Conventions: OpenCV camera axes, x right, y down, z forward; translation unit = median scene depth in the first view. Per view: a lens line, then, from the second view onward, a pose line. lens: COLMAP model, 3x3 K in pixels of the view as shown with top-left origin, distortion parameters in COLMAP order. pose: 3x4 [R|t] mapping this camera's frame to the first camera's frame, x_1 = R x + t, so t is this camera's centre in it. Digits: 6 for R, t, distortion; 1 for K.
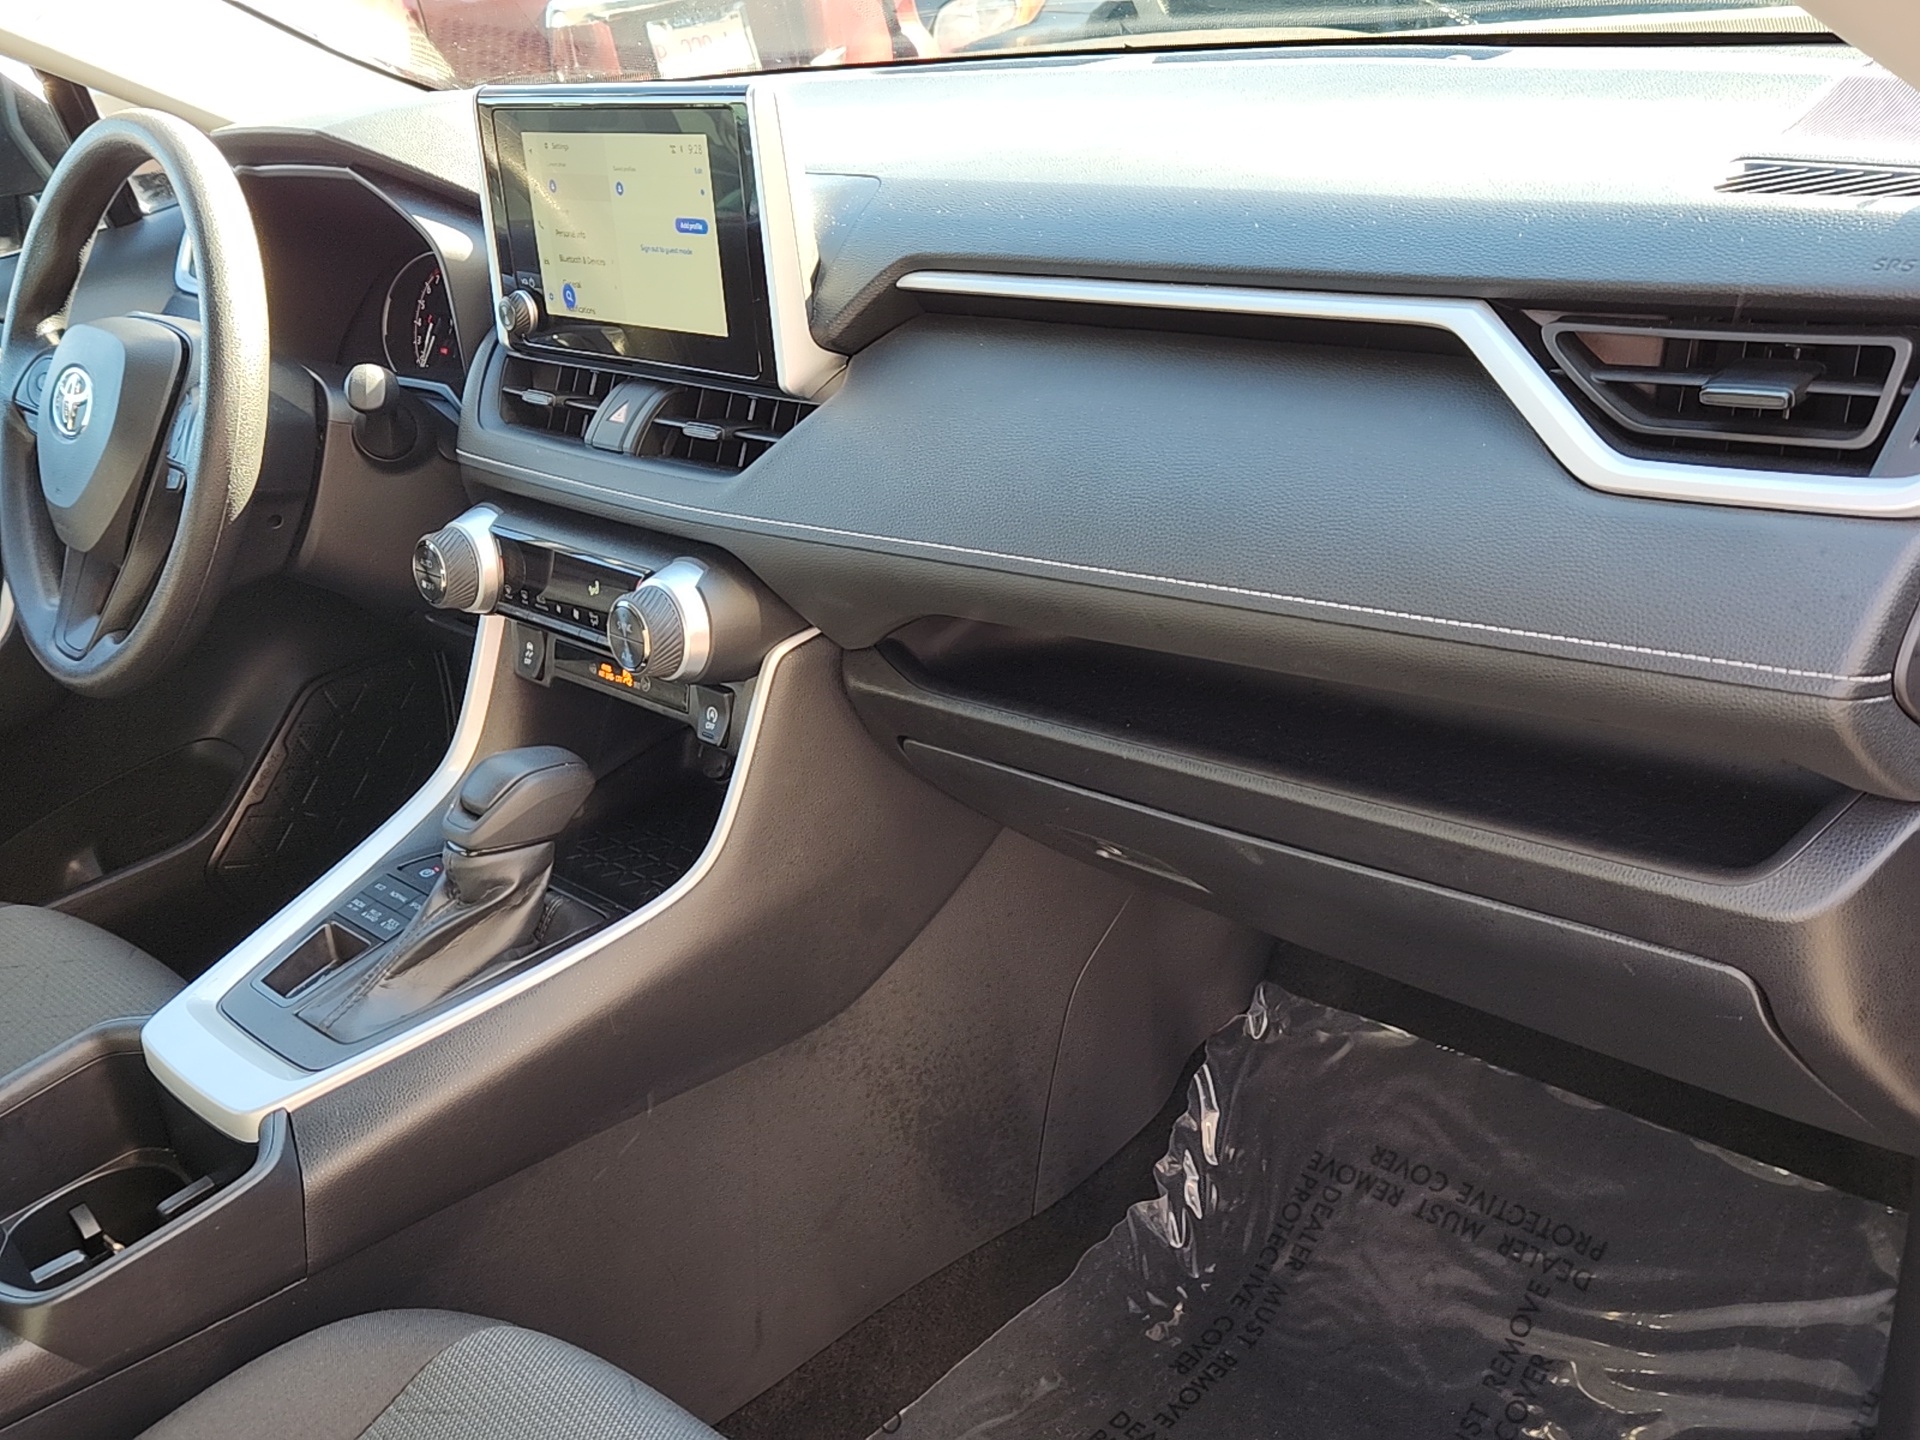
lens RADIAL K [[1886.8, 0, 958.5], [0, 1886.8, 746.9], [0, 0, 1]] dist [0.083001, -0.121076]
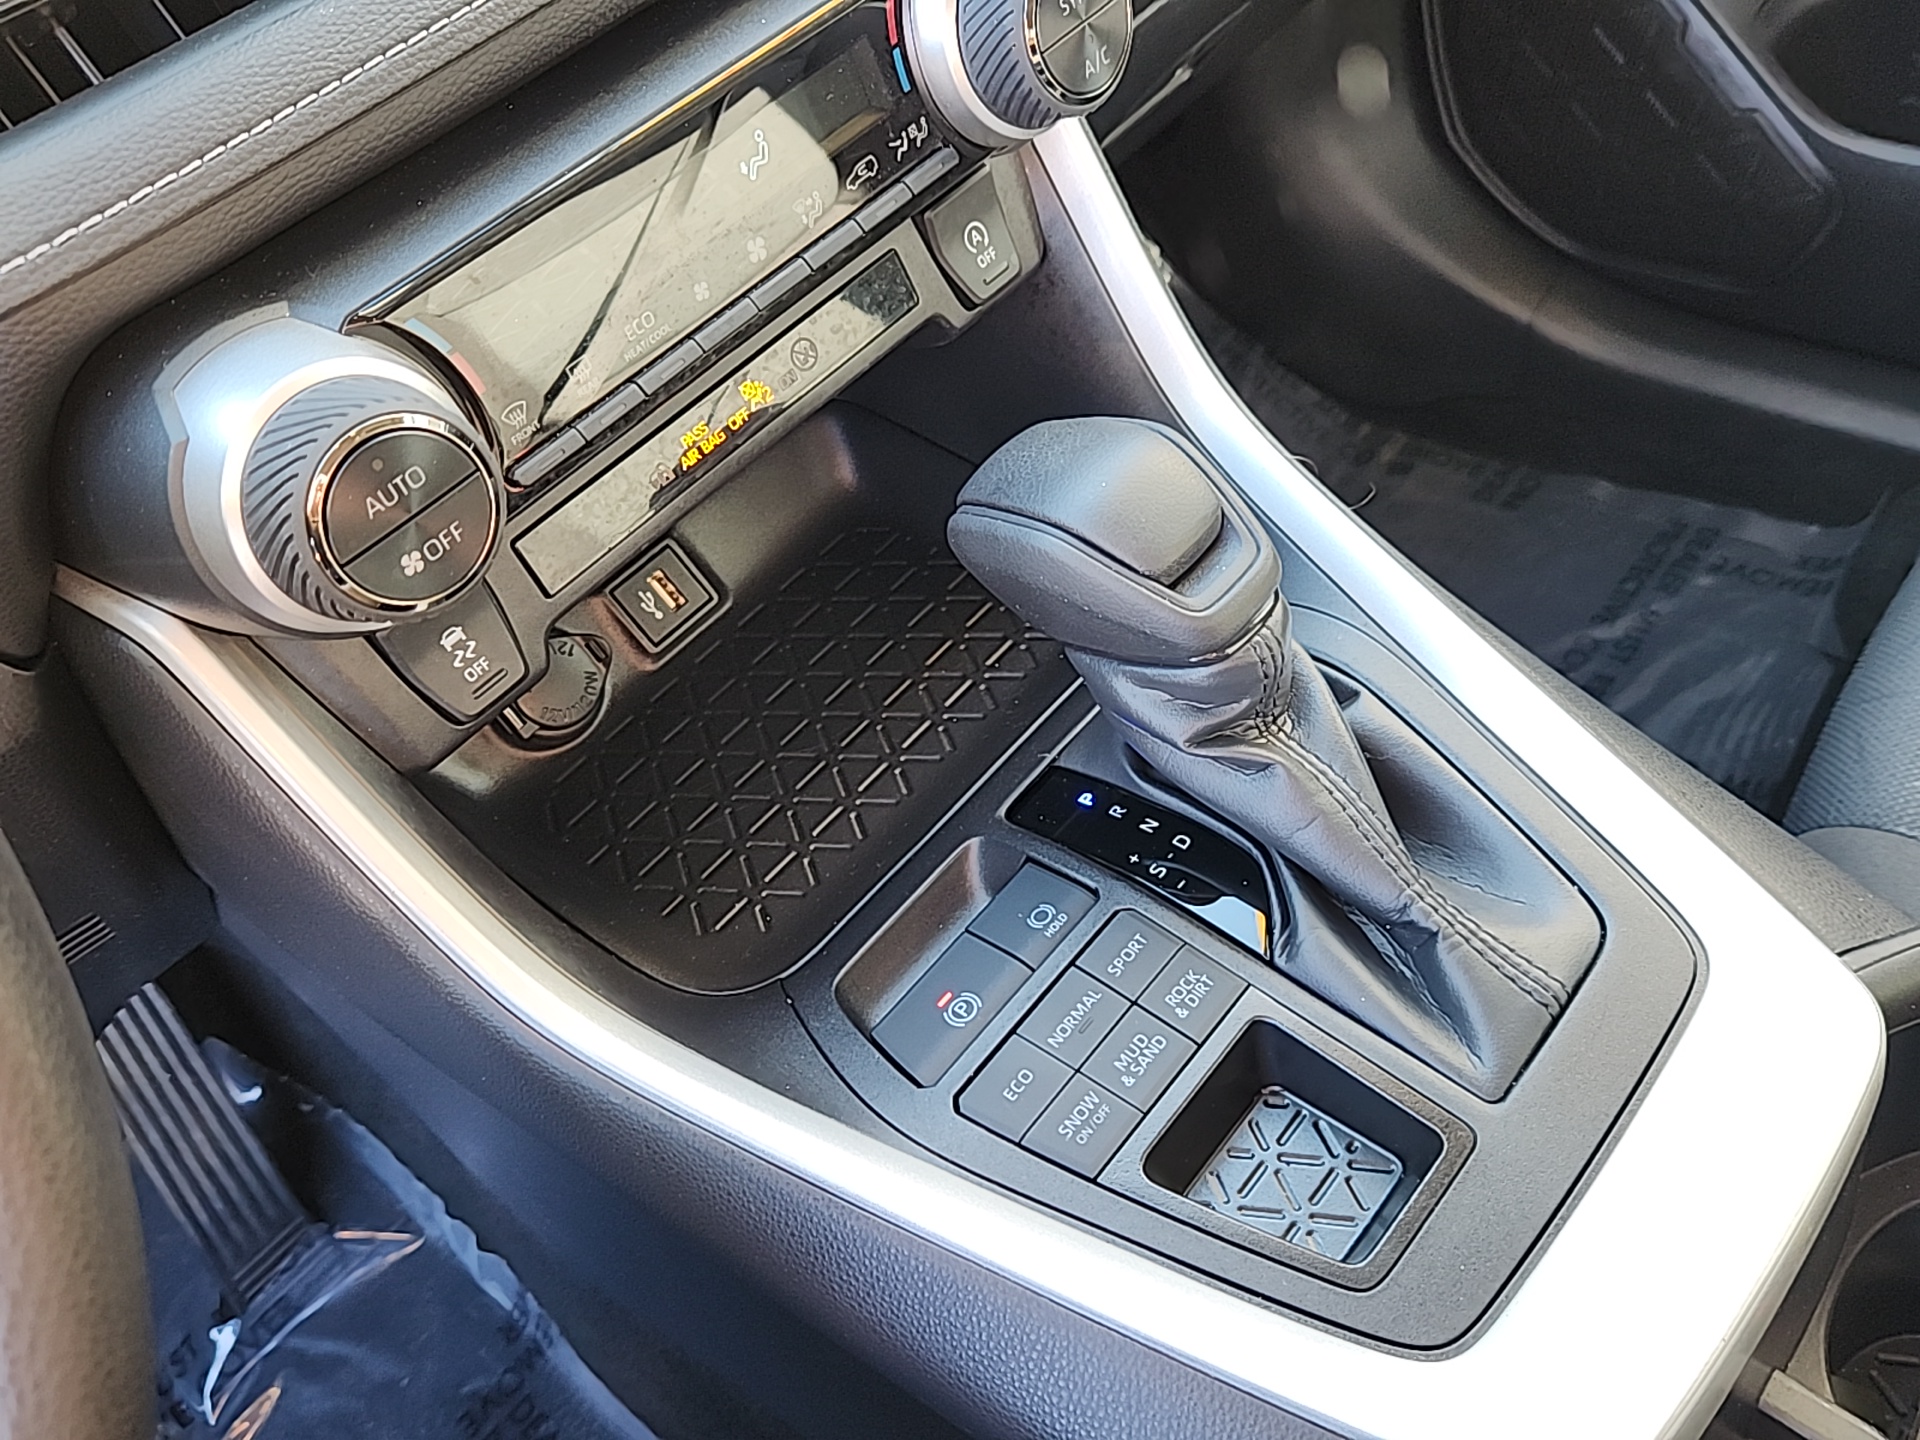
lens RADIAL K [[1664.8, 0, 975.2], [0, 1664.8, 727.4], [0, 0, 1]] dist [0.060629, -0.059457]
pose [[-0.046988, -0.600772, 0.798038, -0.570461], [0.622018, 0.607522, 0.493974, -0.160038], [-0.781591, 0.519605, 0.345145, 0.902939]]
